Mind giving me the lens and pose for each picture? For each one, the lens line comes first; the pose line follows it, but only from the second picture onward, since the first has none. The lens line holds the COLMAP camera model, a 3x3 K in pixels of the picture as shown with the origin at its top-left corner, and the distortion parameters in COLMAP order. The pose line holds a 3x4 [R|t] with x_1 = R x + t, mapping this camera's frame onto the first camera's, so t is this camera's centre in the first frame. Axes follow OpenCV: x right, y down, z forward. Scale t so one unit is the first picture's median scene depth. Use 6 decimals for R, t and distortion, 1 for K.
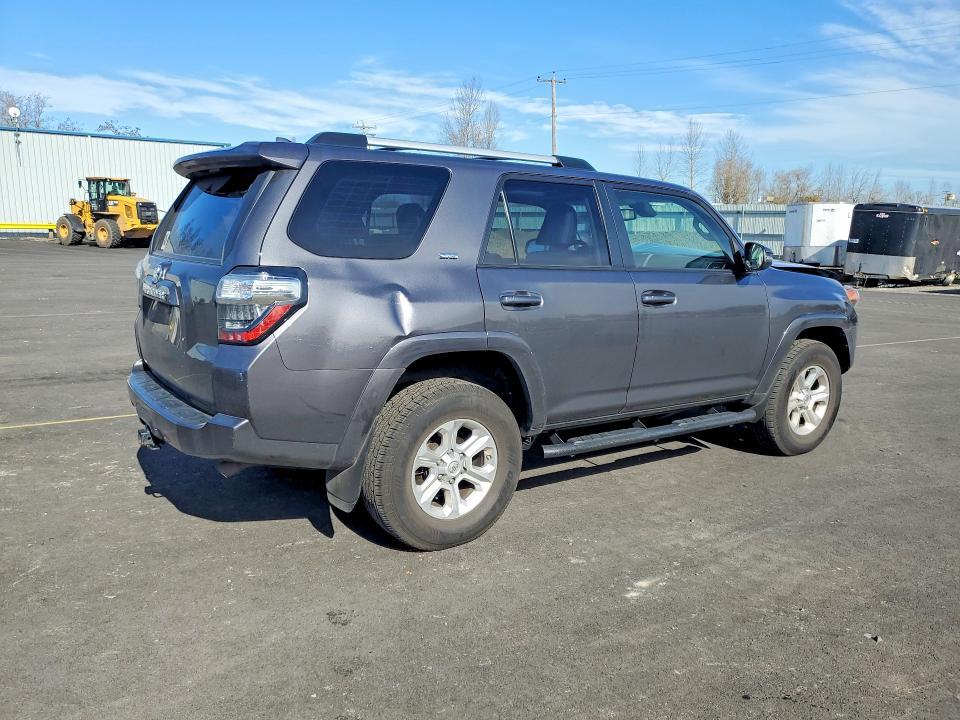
lens RADIAL K [[716.4, 0, 484.7], [0, 716.4, 359.3], [0, 0, 1]] dist [0.034689, -0.002965]
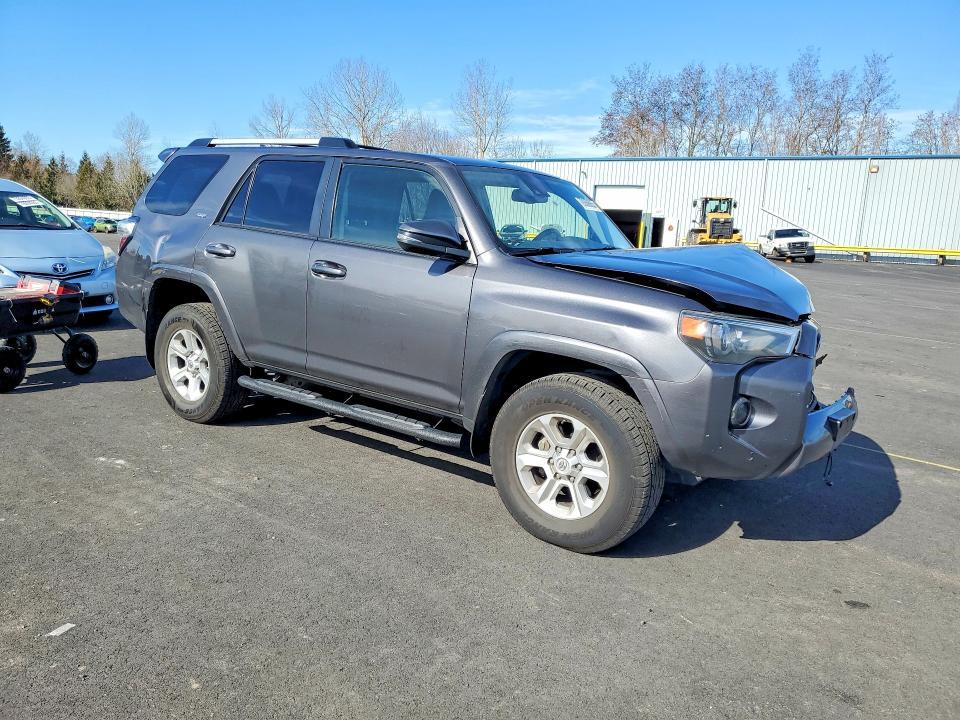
lens RADIAL K [[716.4, 0, 484.7], [0, 716.4, 359.3], [0, 0, 1]] dist [0.034689, -0.002965]
pose [[0.327403, 0.165433, -0.930290, 1.261541], [-0.206064, 0.973357, 0.100570, -0.108208], [0.922141, 0.158772, 0.352770, 0.863644]]
